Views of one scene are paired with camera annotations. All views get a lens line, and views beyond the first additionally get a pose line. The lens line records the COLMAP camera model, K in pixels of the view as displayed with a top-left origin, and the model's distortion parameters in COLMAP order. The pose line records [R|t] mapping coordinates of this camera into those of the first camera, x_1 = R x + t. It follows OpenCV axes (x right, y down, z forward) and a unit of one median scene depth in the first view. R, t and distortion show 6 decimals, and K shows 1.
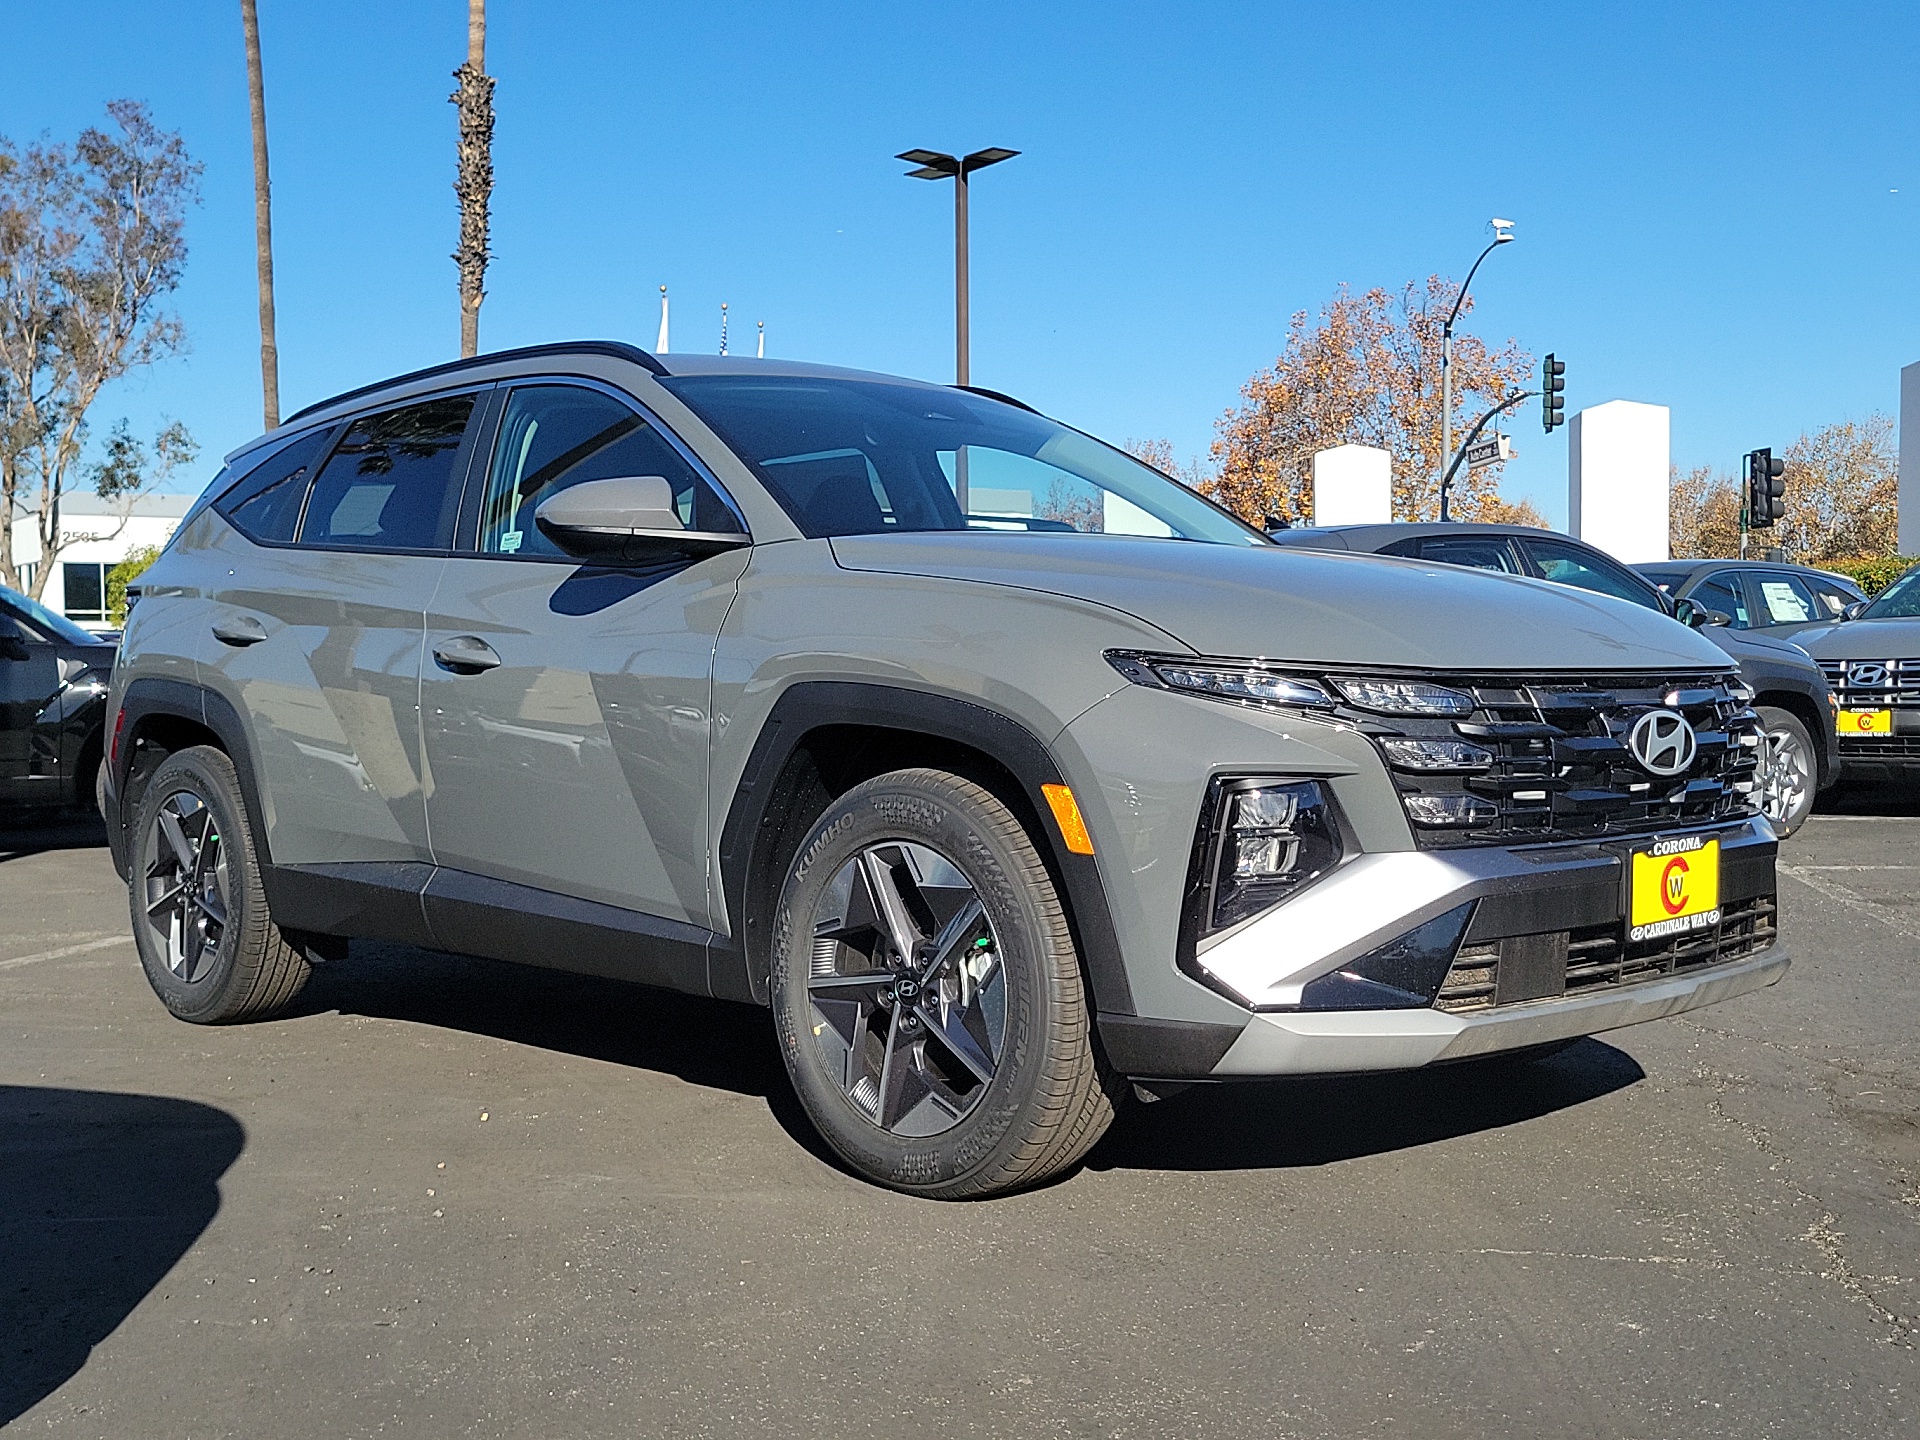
lens RADIAL K [[2147.6, 0, 965.9], [0, 2147.6, 756.0], [0, 0, 1]] dist [0.026923, 0.000663]
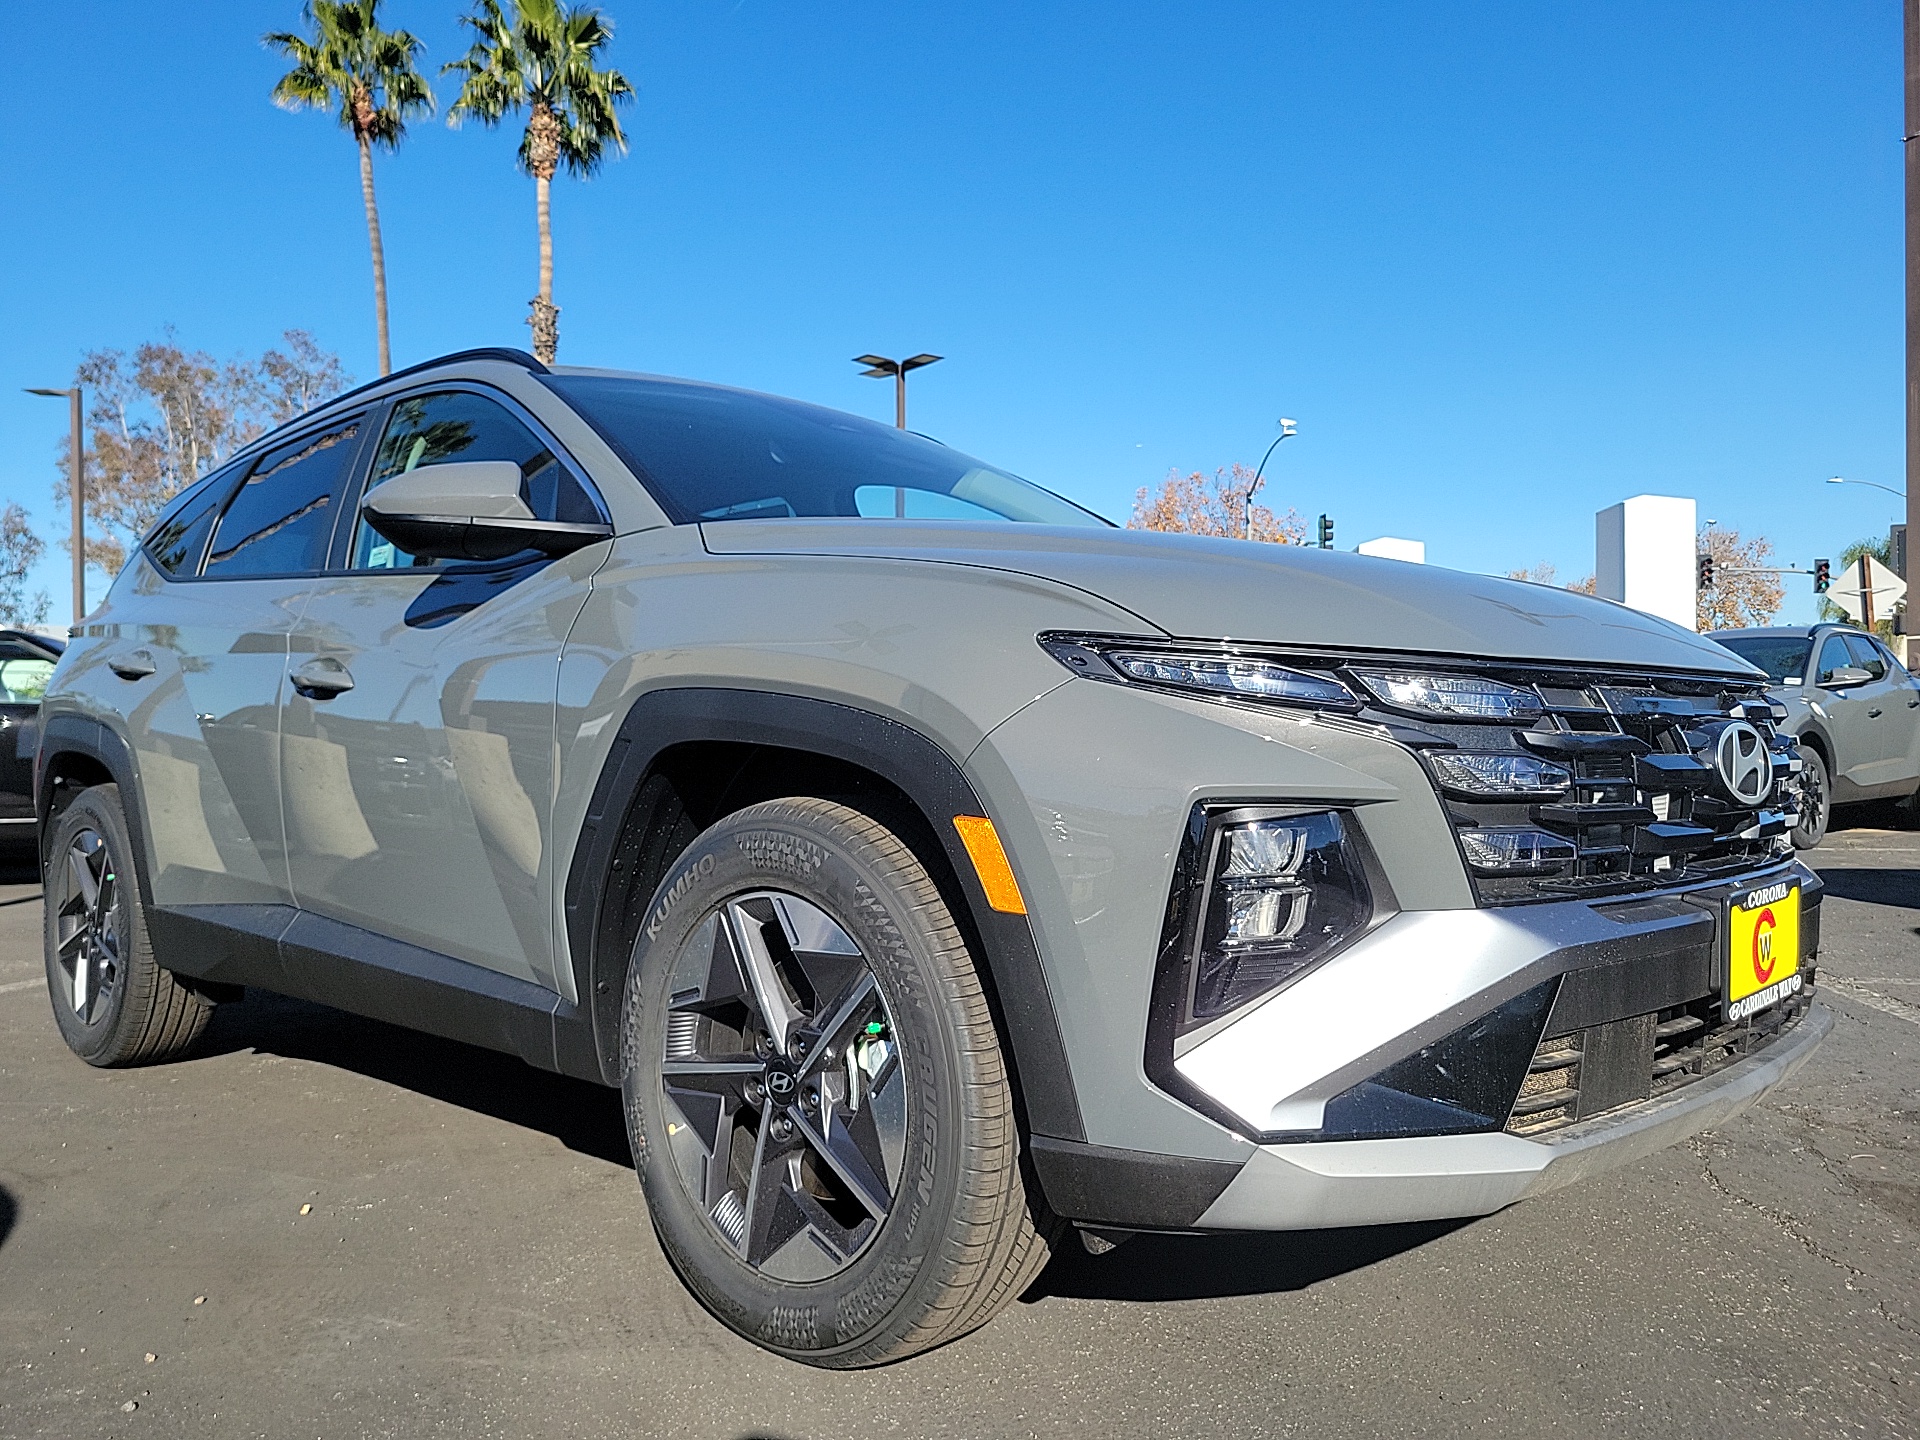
lens RADIAL K [[1502.4, 0, 940.8], [0, 1502.4, 746.9], [0, 0, 1]] dist [0.038910, -0.026109]
pose [[0.999757, -0.000852, 0.022043, 0.018651], [0.001682, 0.999289, -0.037668, 0.008267], [-0.021995, 0.037696, 0.999047, 0.456935]]
